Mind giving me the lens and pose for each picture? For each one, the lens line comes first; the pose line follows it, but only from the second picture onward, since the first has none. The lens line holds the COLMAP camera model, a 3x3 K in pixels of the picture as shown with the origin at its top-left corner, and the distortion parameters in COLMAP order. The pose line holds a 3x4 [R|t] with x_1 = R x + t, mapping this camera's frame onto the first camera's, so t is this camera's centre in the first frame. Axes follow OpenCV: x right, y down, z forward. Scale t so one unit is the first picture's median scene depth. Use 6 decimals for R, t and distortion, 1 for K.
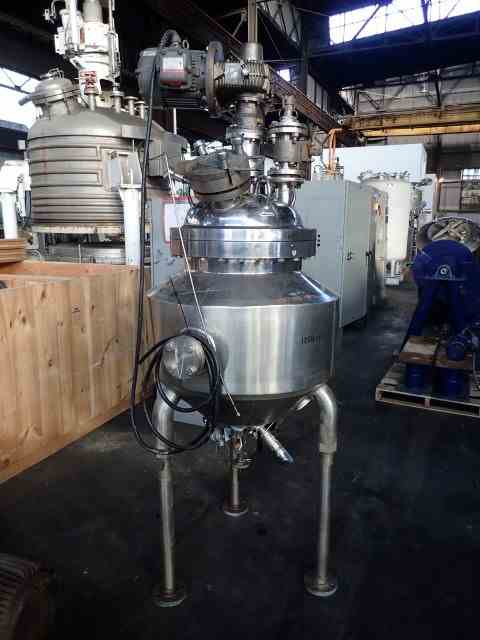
lens RADIAL K [[531.9, 0, 240.0], [0, 531.9, 320.0], [0, 0, 1]] dist [0.068544, 0.003620]
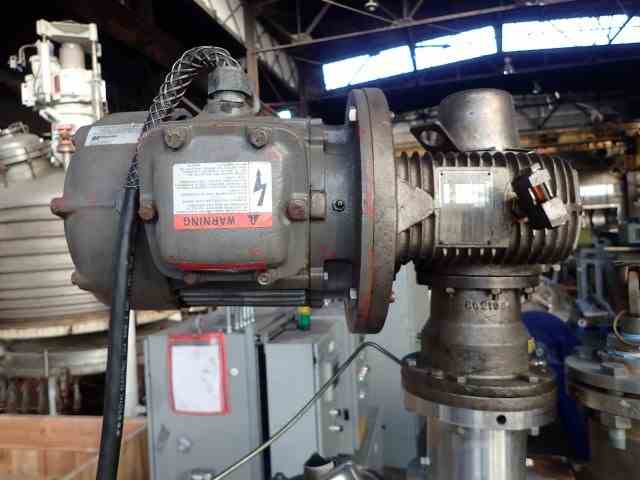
lens RADIAL K [[528.7, 0, 320.0], [0, 528.7, 240.0], [0, 0, 1]] dist [0.045836, -0.007576]
pose [[0.988134, -0.056855, 0.142682, -0.033531], [0.083246, 0.978933, -0.186440, -0.118465], [-0.129076, 0.196106, 0.972050, 0.229713]]
